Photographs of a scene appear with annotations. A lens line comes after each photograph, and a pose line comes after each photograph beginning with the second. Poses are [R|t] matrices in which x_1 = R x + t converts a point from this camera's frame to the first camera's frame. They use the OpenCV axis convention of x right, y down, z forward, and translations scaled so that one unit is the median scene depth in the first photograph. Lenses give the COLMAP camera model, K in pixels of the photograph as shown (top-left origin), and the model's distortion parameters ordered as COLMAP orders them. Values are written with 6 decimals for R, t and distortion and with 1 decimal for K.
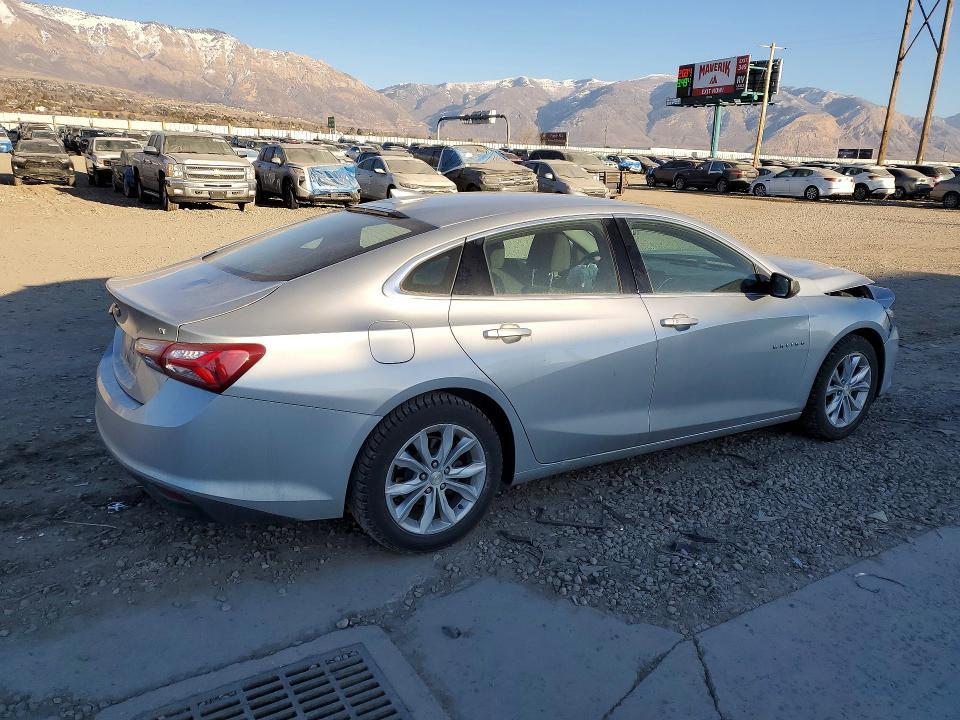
lens RADIAL K [[666.6, 0, 476.9], [0, 666.6, 362.9], [0, 0, 1]] dist [0.012268, -0.001278]
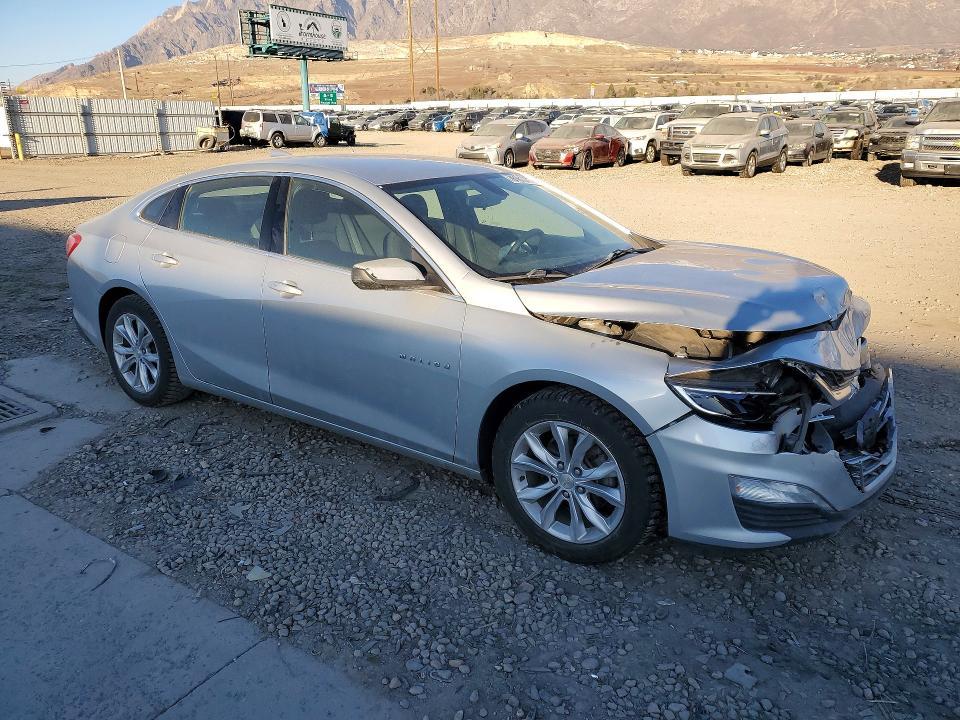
lens RADIAL K [[666.6, 0, 476.9], [0, 666.6, 362.9], [0, 0, 1]] dist [0.012268, -0.001278]
pose [[0.459593, 0.259101, -0.849495, 0.660916], [-0.230415, 0.958533, 0.167700, -0.093921], [0.857720, 0.118662, 0.500236, 0.409609]]
